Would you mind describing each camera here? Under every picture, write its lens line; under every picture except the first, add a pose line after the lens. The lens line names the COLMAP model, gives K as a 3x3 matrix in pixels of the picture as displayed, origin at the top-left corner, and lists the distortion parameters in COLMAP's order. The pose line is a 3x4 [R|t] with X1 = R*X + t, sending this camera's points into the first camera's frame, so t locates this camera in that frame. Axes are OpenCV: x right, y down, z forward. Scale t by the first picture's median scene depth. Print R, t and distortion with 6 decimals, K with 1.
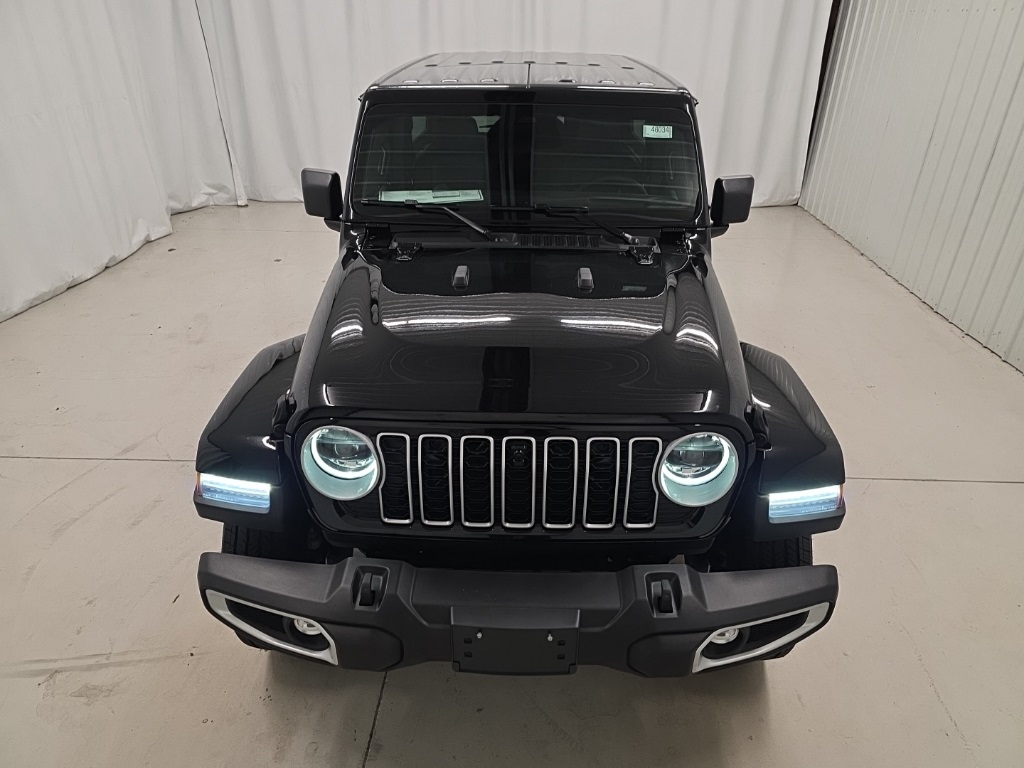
lens RADIAL K [[681.2, 0, 506.8], [0, 681.2, 390.6], [0, 0, 1]] dist [0.050201, -0.039856]
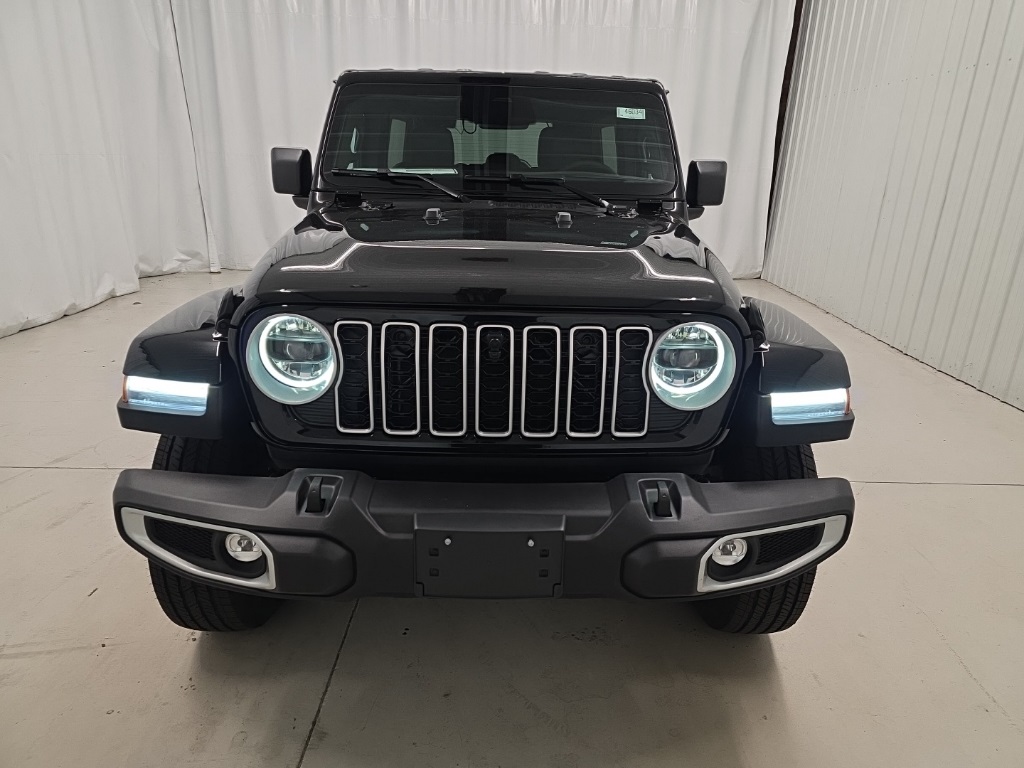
lens RADIAL K [[681.2, 0, 512.7], [0, 681.2, 383.4], [0, 0, 1]] dist [0.050201, -0.039856]
pose [[0.998842, 0.005758, 0.047764, -0.000913], [0.002619, 0.984833, -0.173486, 0.269931], [-0.048038, 0.173410, 0.983677, 0.115340]]
